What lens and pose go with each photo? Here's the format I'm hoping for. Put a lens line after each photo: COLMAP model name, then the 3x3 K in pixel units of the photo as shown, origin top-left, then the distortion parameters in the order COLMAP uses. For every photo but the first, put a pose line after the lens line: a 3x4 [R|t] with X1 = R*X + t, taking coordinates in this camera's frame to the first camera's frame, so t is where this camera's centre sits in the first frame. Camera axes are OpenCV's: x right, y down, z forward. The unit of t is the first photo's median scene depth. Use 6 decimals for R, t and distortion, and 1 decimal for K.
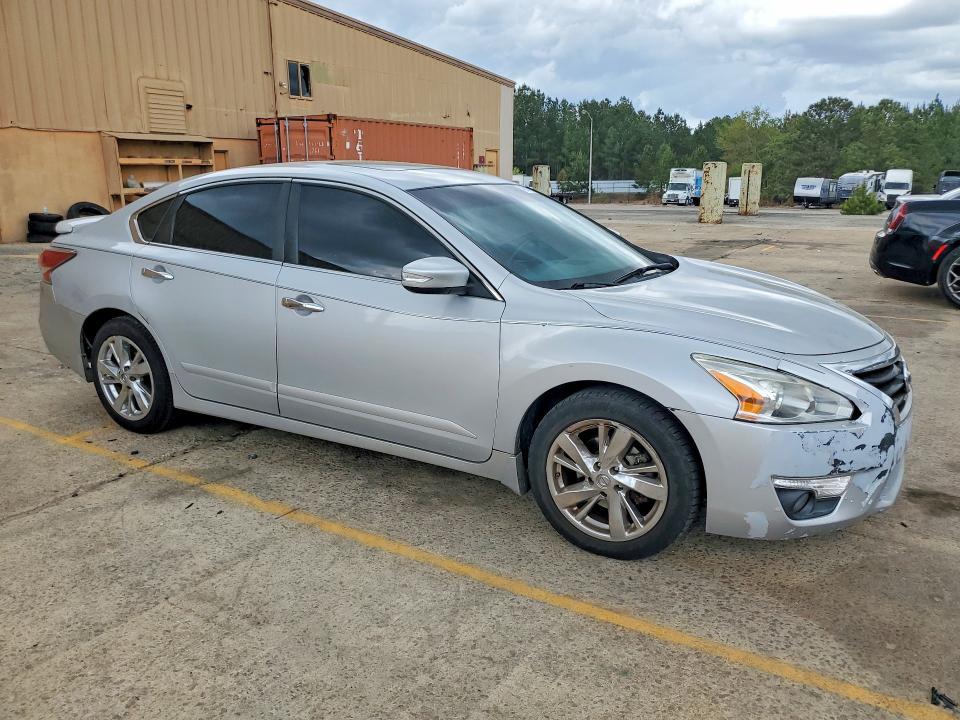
lens RADIAL K [[720.1, 0, 480.2], [0, 720.1, 359.1], [0, 0, 1]] dist [-0.002362, 0.005910]
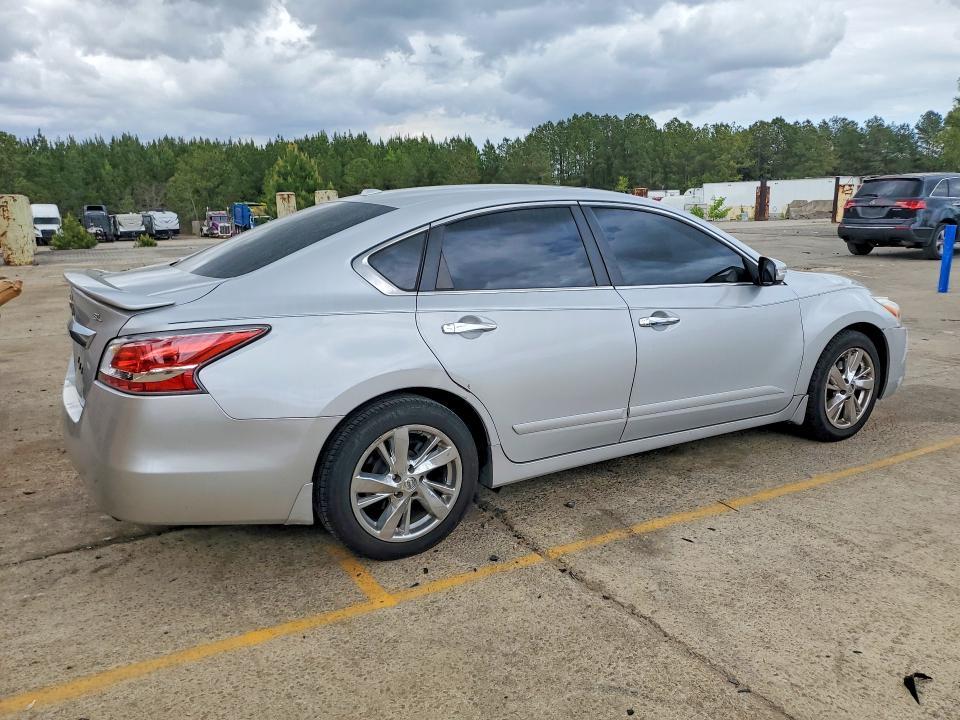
lens RADIAL K [[746.0, 0, 479.9], [0, 746.0, 360.0], [0, 0, 1]] dist [0.012218, -0.000141]
pose [[0.506251, -0.185783, 0.842137, -1.204088], [0.229825, 0.970269, 0.075890, -0.149211], [-0.831198, 0.155125, 0.533897, 0.600578]]
